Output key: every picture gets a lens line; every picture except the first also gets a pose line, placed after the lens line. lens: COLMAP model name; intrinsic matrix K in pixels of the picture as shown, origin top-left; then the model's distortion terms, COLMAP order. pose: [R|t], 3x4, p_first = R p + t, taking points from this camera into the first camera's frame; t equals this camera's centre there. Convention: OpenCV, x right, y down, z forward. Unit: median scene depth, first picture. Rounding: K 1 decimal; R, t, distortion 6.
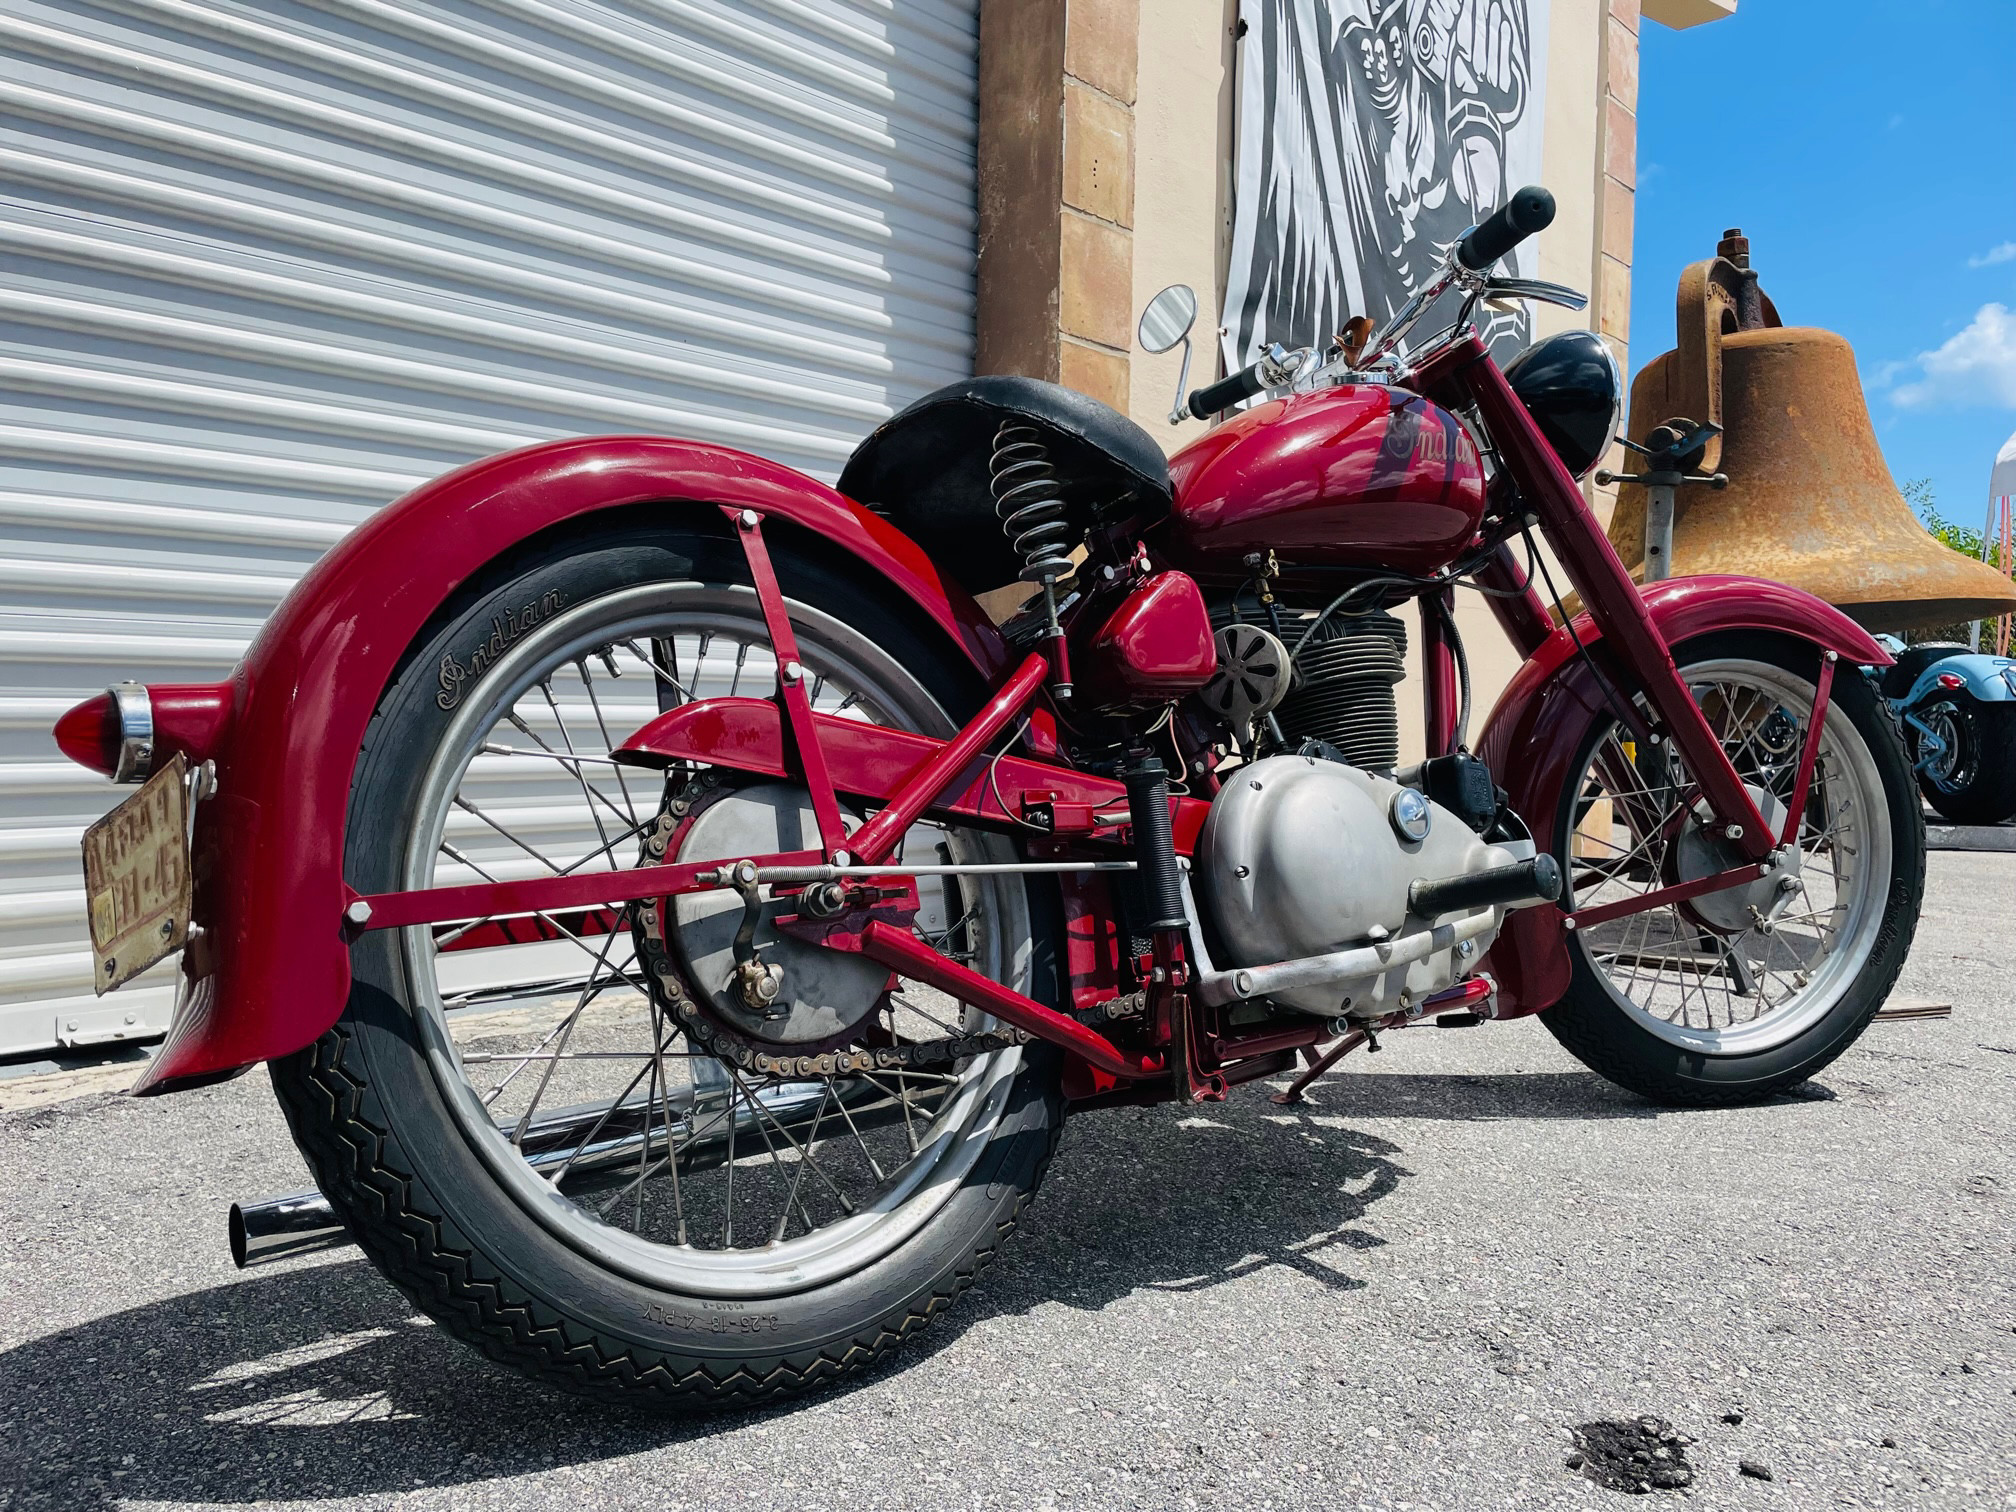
lens RADIAL K [[1540.3, 0, 998.3], [0, 1540.3, 760.0], [0, 0, 1]] dist [0.060213, -0.084149]
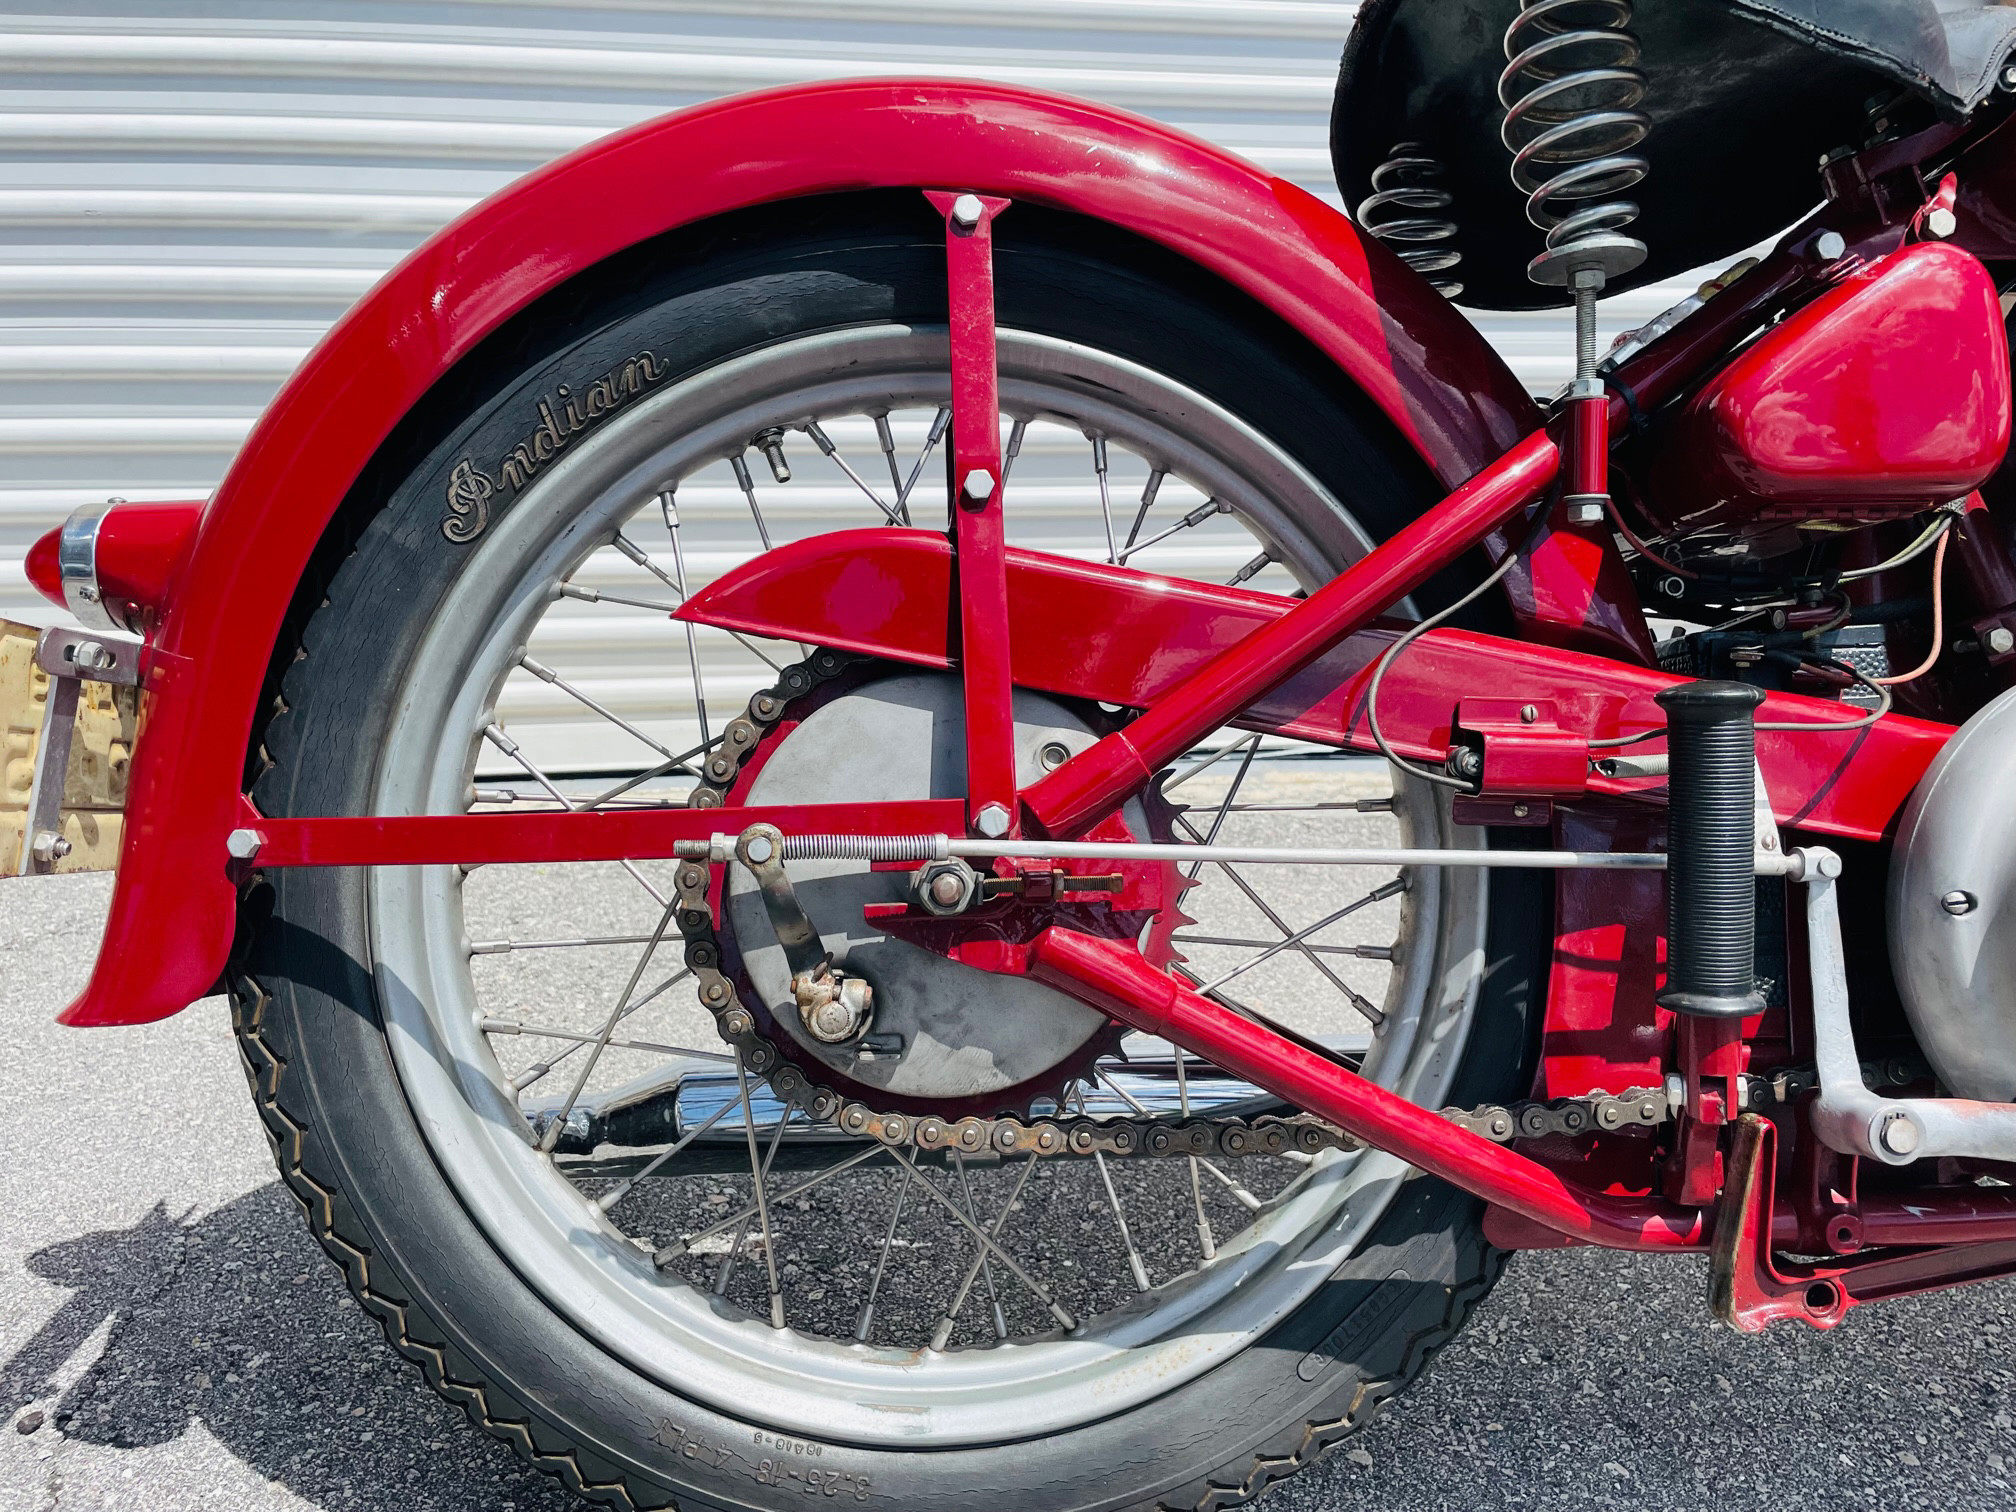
lens RADIAL K [[1540.3, 0, 1014.1], [0, 1540.3, 761.3], [0, 0, 1]] dist [0.060213, -0.084149]
pose [[0.792374, 0.143392, -0.592944, 0.245302], [-0.014367, 0.976099, 0.216852, -0.083586], [0.609866, -0.163309, 0.775495, 0.544114]]
